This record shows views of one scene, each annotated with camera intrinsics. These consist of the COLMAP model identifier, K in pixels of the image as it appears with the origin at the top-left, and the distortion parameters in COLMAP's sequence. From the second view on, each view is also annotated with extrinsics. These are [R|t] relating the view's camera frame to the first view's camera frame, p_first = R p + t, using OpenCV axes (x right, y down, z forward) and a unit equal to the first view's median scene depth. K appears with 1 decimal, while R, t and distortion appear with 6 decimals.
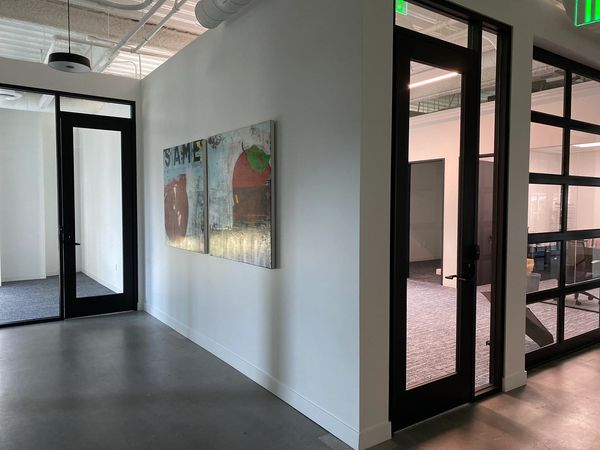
lens RADIAL K [[448.3, 0, 300.0], [0, 448.3, 225.0], [0, 0, 1]] dist [0.004073, -0.000887]
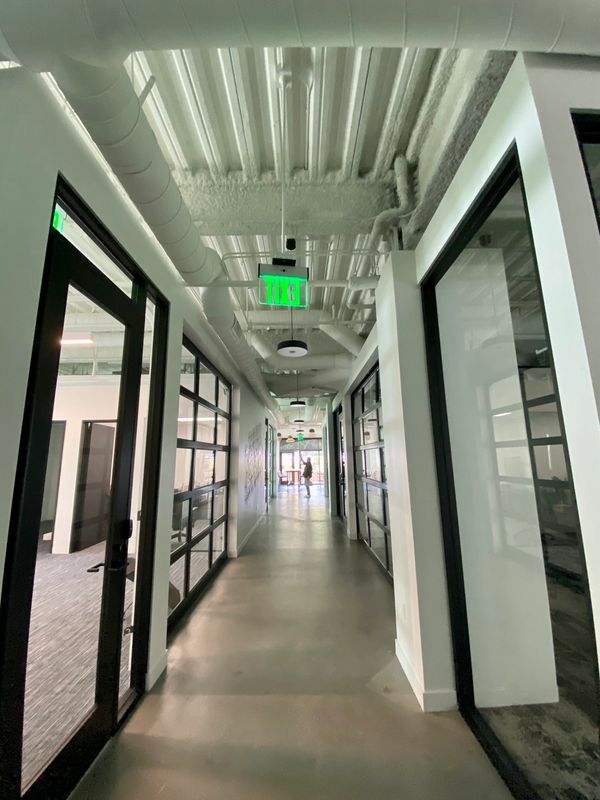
lens RADIAL K [[325.9, 0, 300.0], [0, 325.9, 400.0], [0, 0, 1]] dist [-0.000466, -0.010262]
pose [[0.568995, 0.138762, 0.810549, 0.037385], [0.052518, 0.977517, -0.204214, -0.028912], [-0.820662, 0.158765, 0.548915, 0.300125]]
